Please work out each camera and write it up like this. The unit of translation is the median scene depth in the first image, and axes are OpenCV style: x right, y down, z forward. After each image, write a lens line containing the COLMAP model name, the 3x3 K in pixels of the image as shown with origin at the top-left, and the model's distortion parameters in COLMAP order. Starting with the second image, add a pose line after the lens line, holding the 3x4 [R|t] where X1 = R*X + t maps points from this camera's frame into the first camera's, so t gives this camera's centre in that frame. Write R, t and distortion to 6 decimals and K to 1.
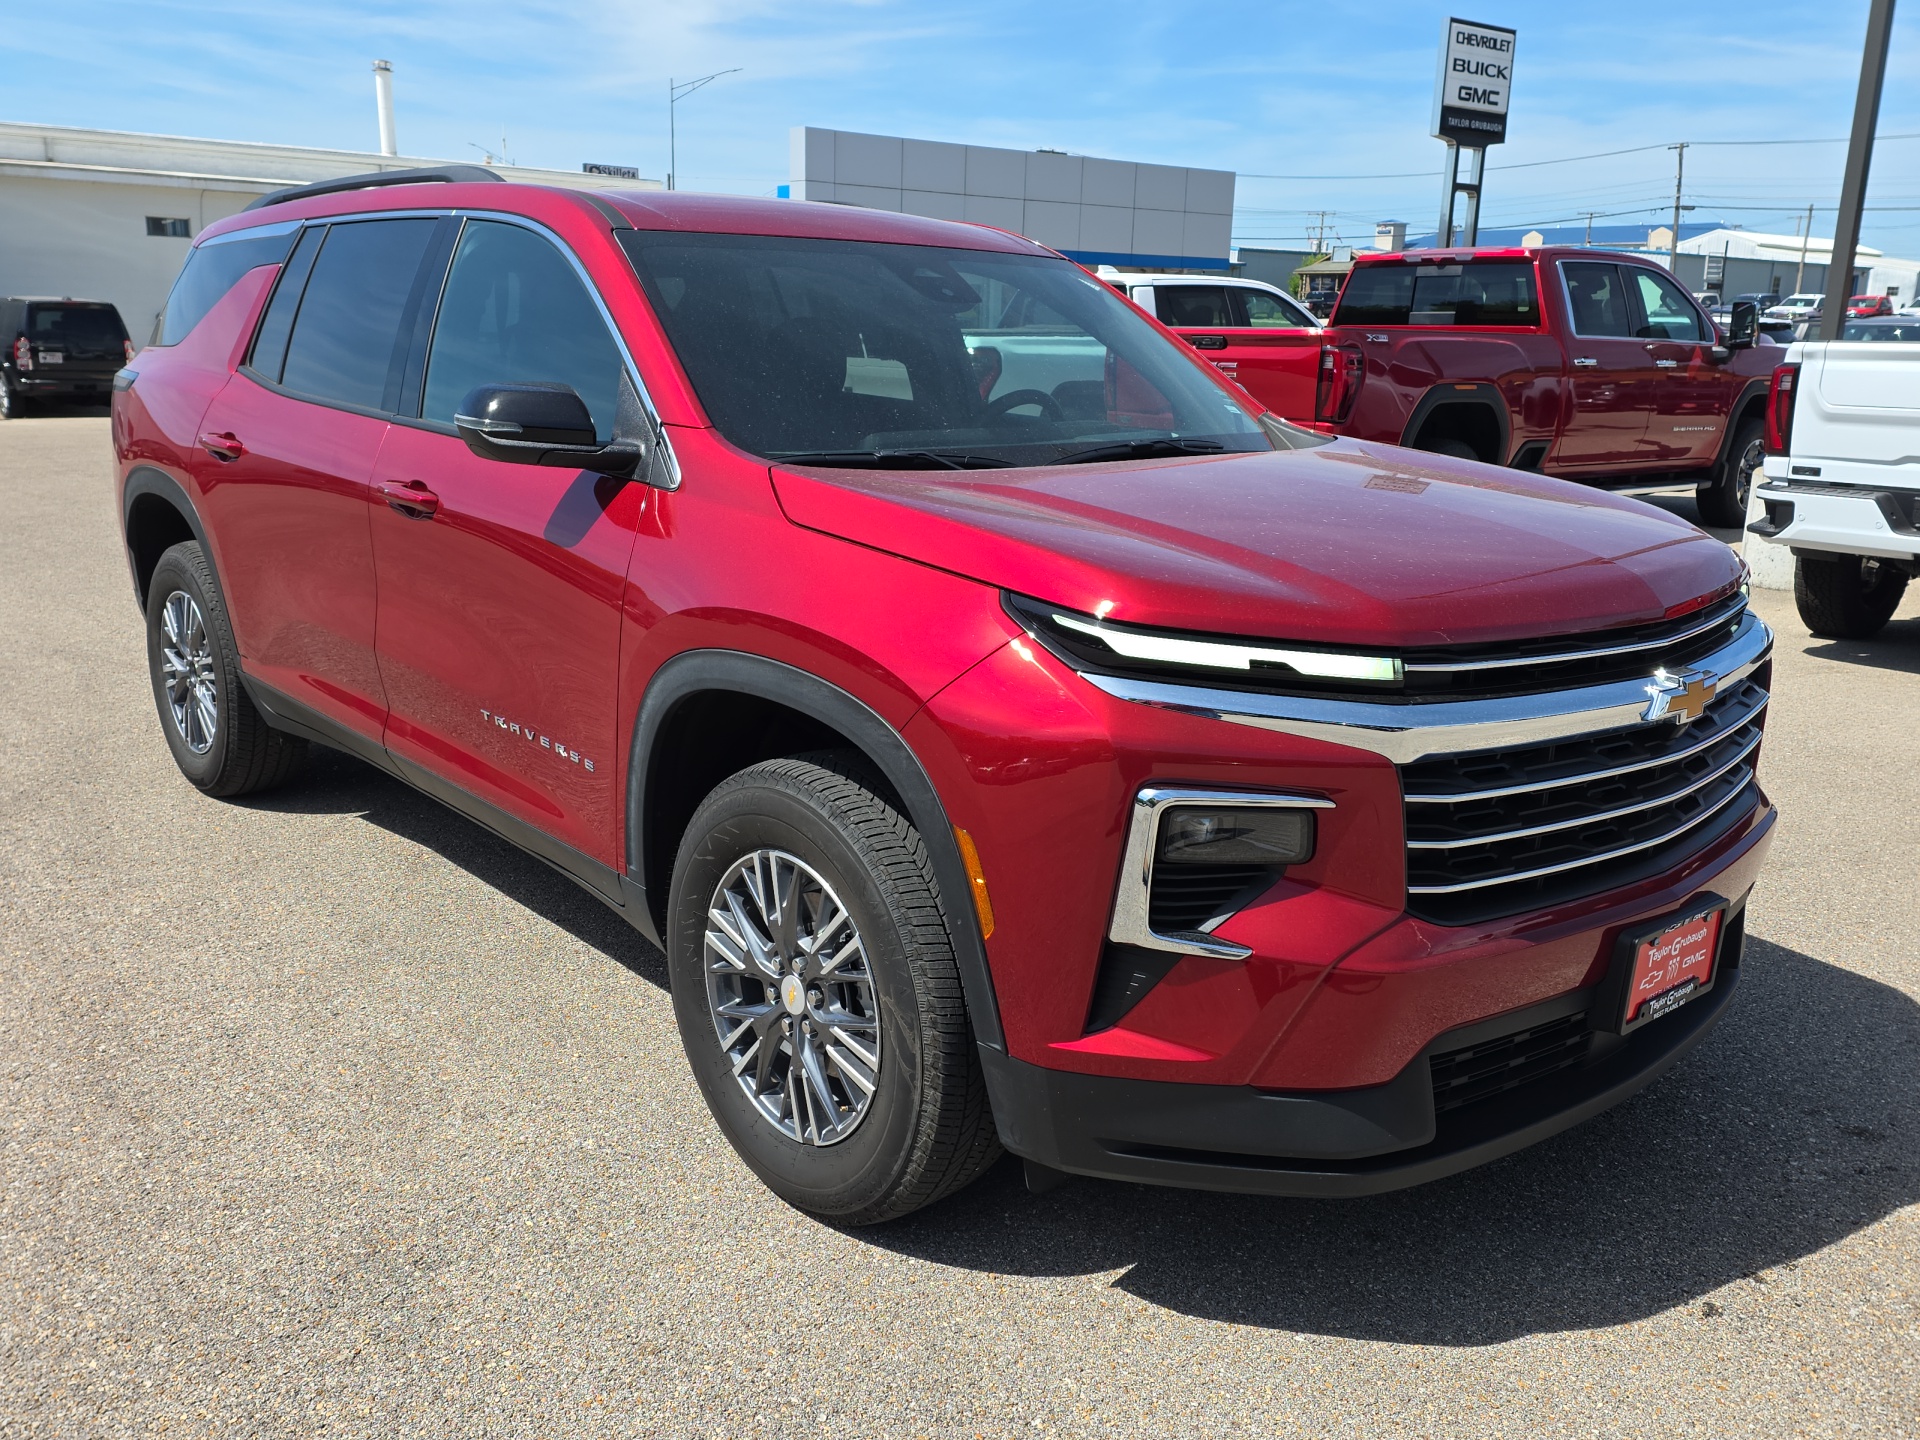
lens RADIAL K [[1603.9, 0, 965.0], [0, 1603.9, 678.8], [0, 0, 1]] dist [0.128274, -0.188546]
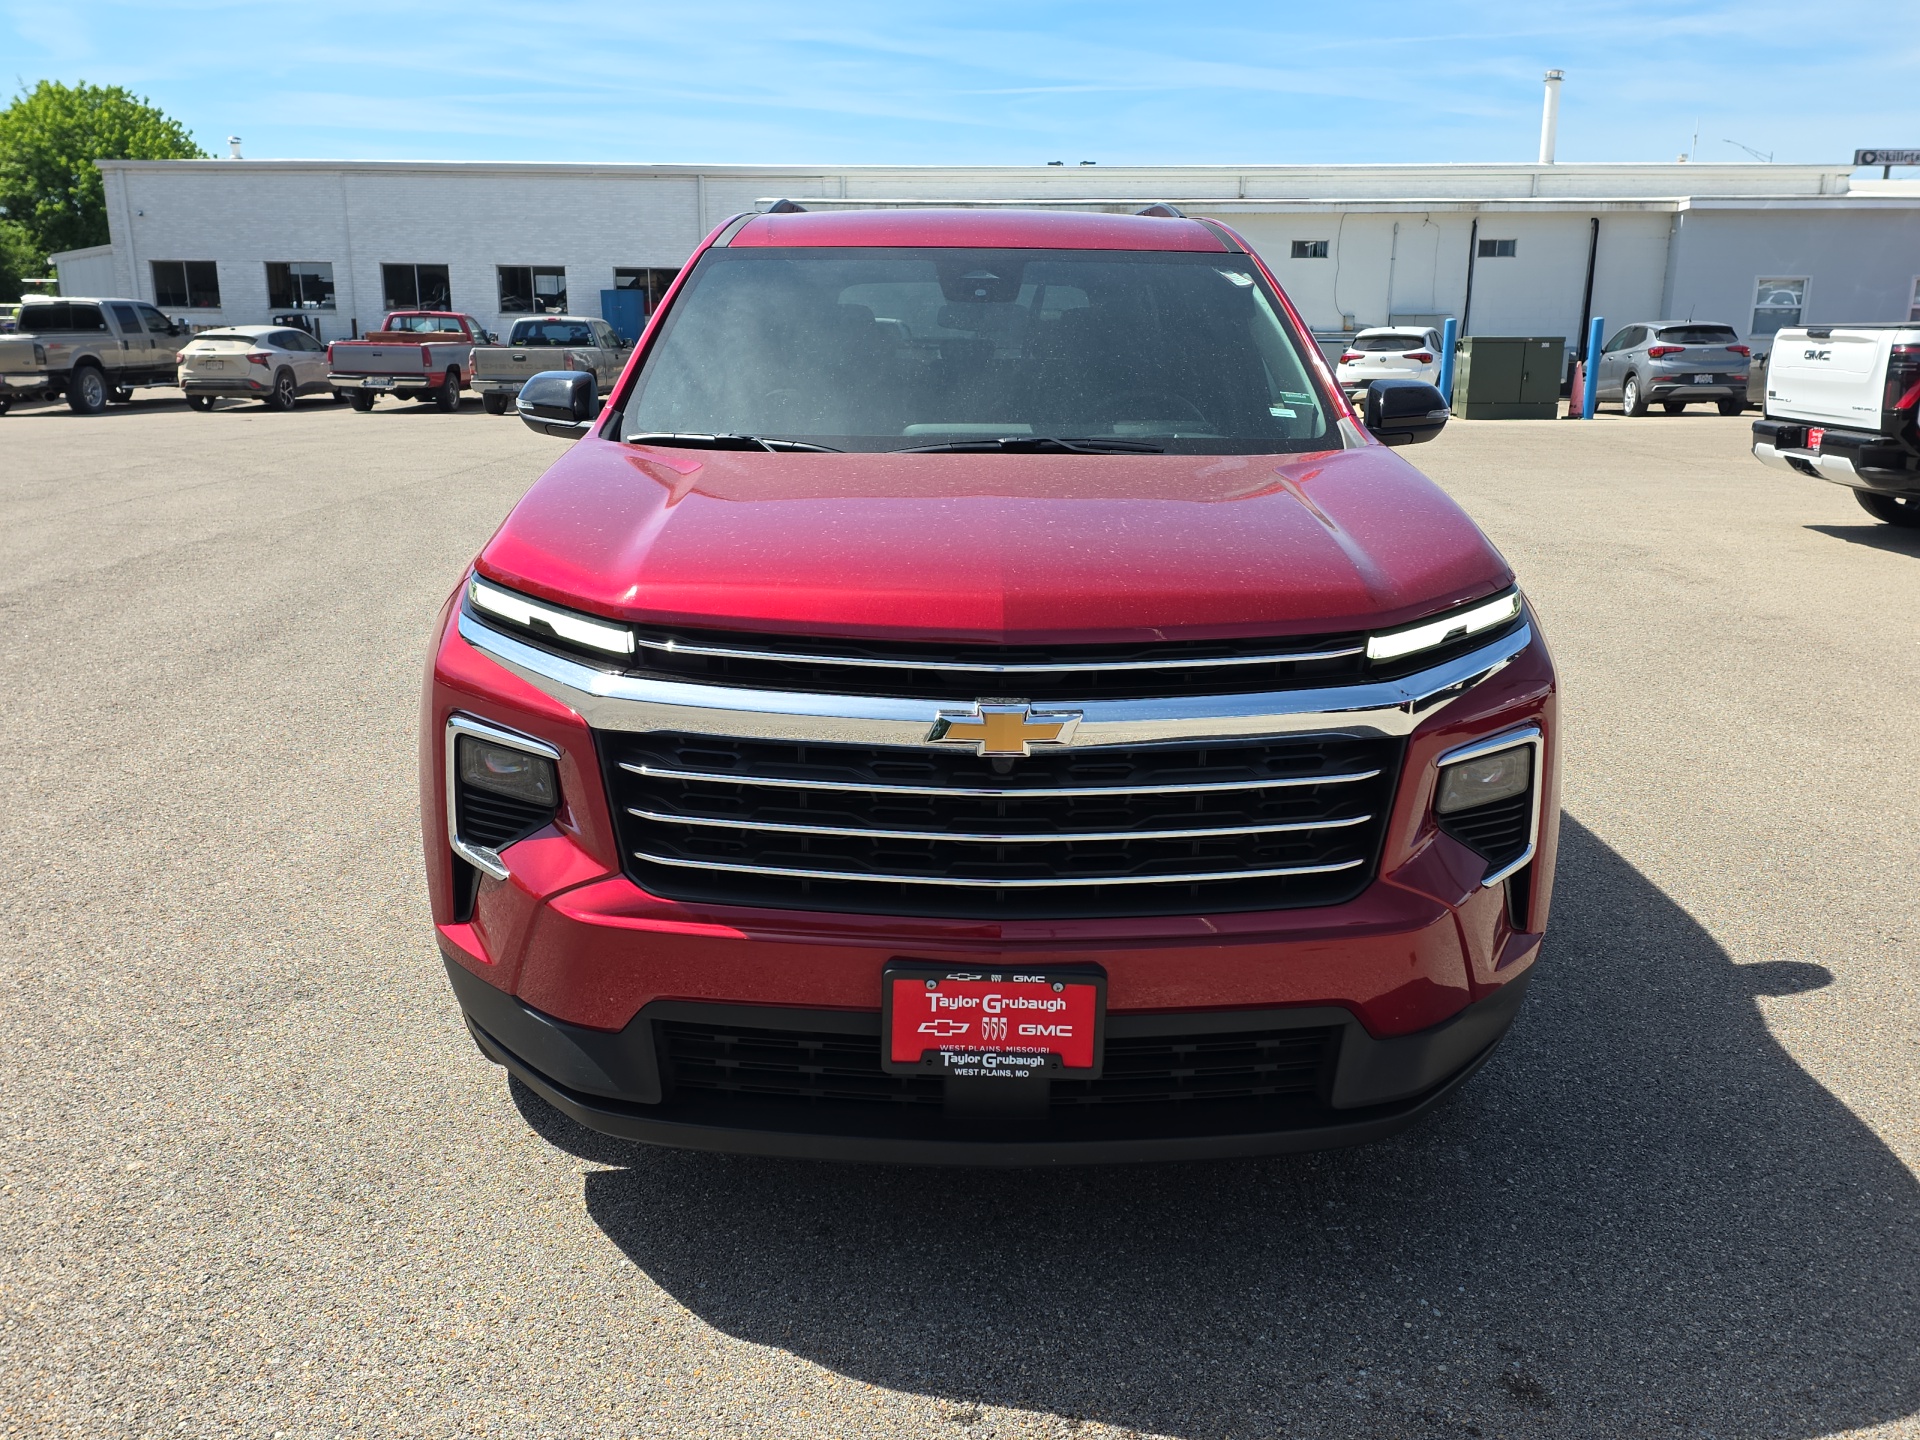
lens RADIAL K [[1603.9, 0, 965.0], [0, 1603.9, 678.8], [0, 0, 1]] dist [0.128274, -0.188546]
pose [[0.744059, 0.132330, -0.654878, 0.982770], [-0.136120, 0.989655, 0.045320, -0.052178], [0.654101, 0.055421, 0.754374, 0.308163]]
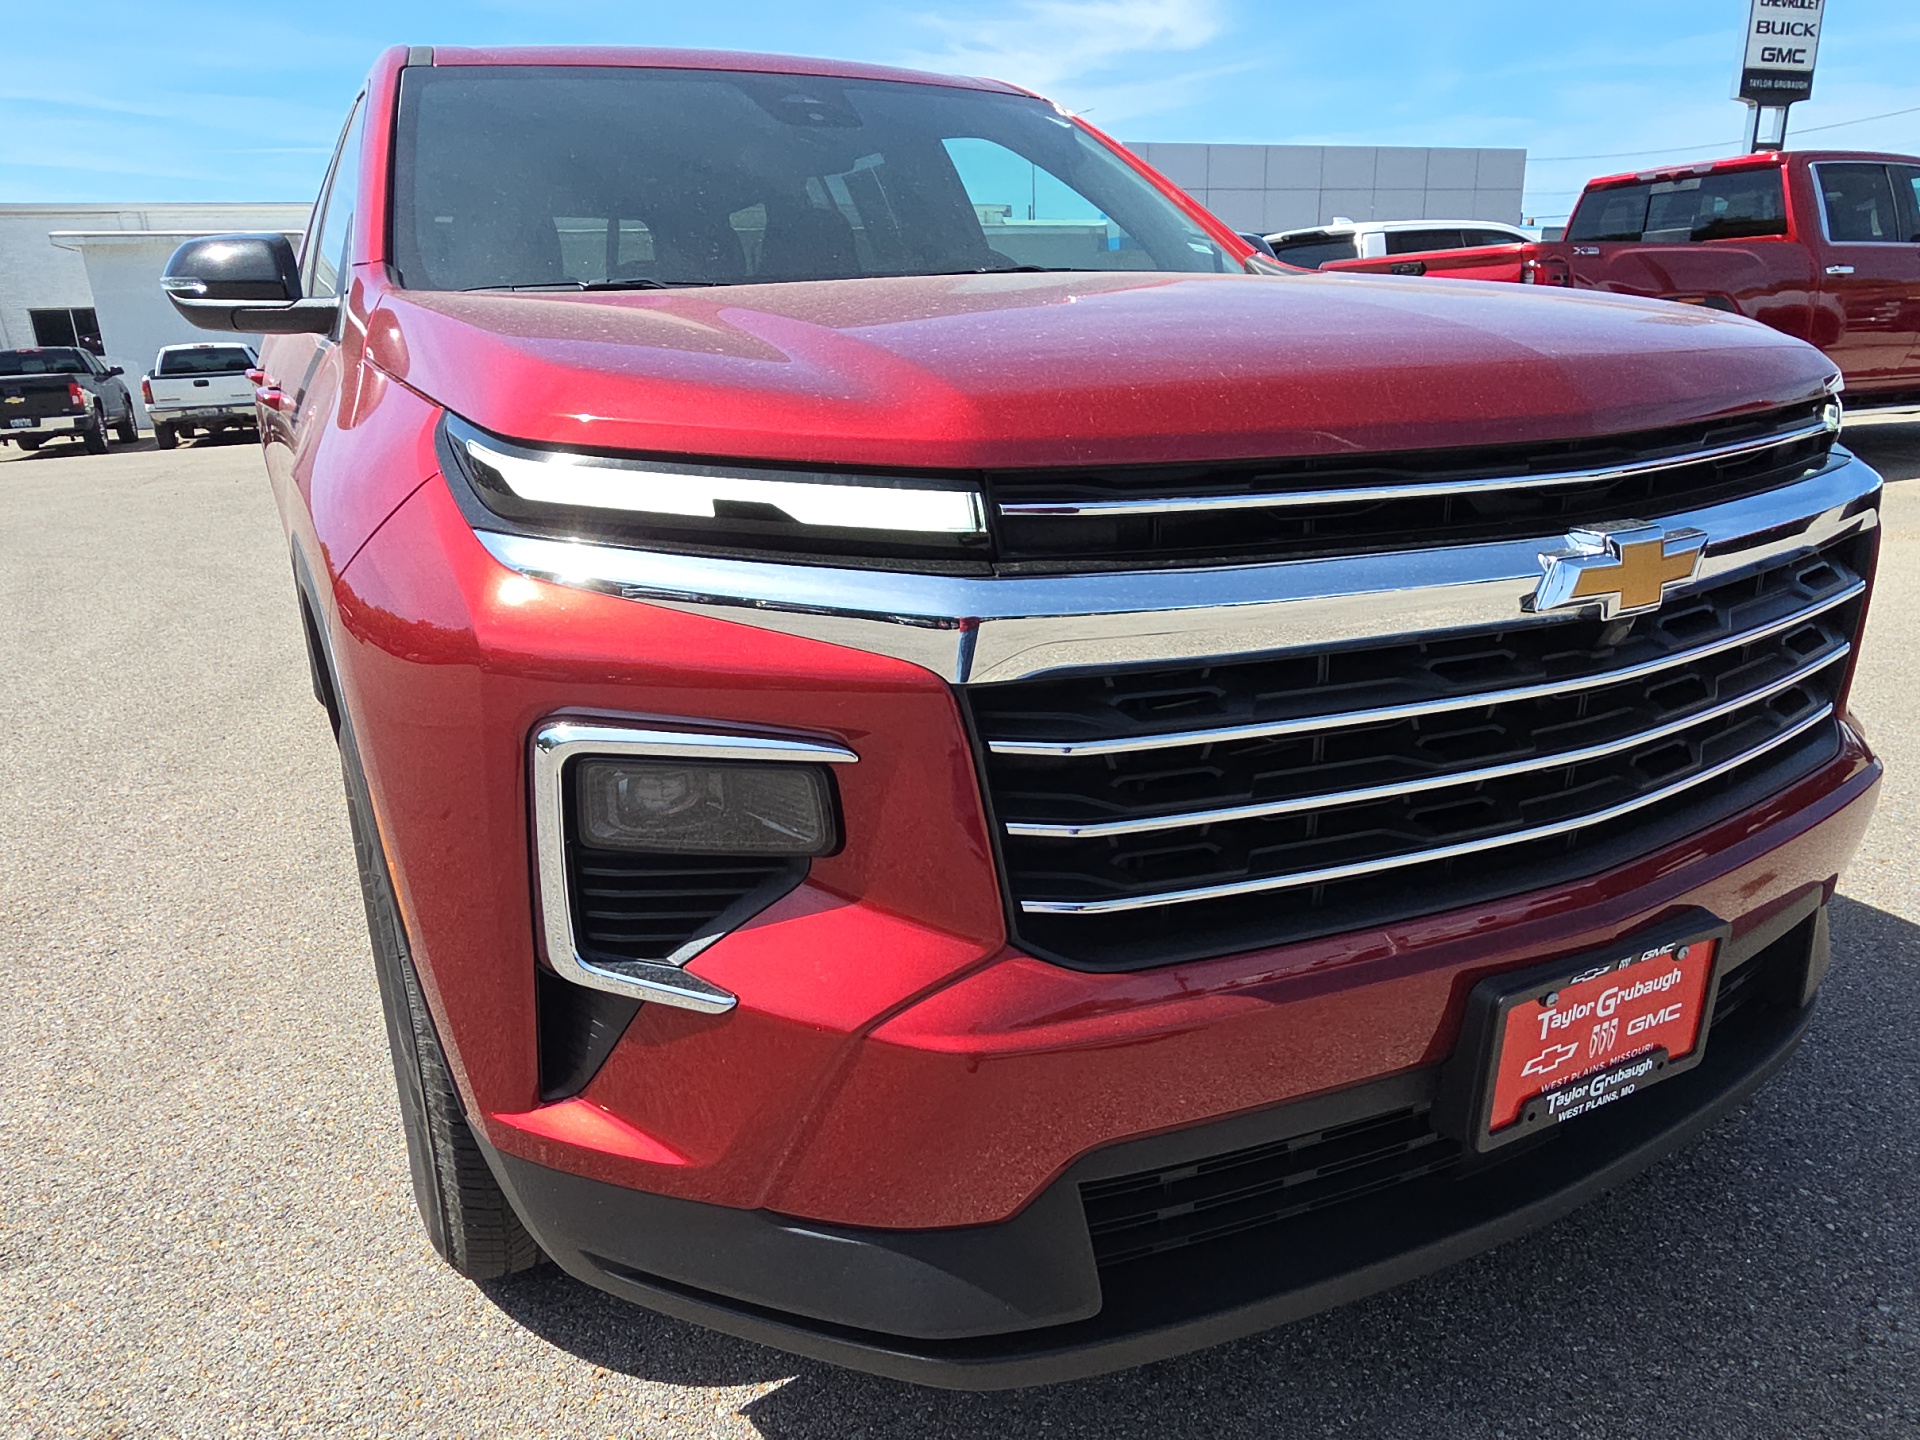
lens RADIAL K [[1299.9, 0, 960.0], [0, 1299.9, 720.0], [0, 0, 1]] dist [0.006890, -0.005895]
pose [[0.966698, 0.014419, -0.255513, 0.328672], [0.004110, 0.997408, 0.071834, 0.028475], [0.255886, -0.070491, 0.964133, 0.498460]]
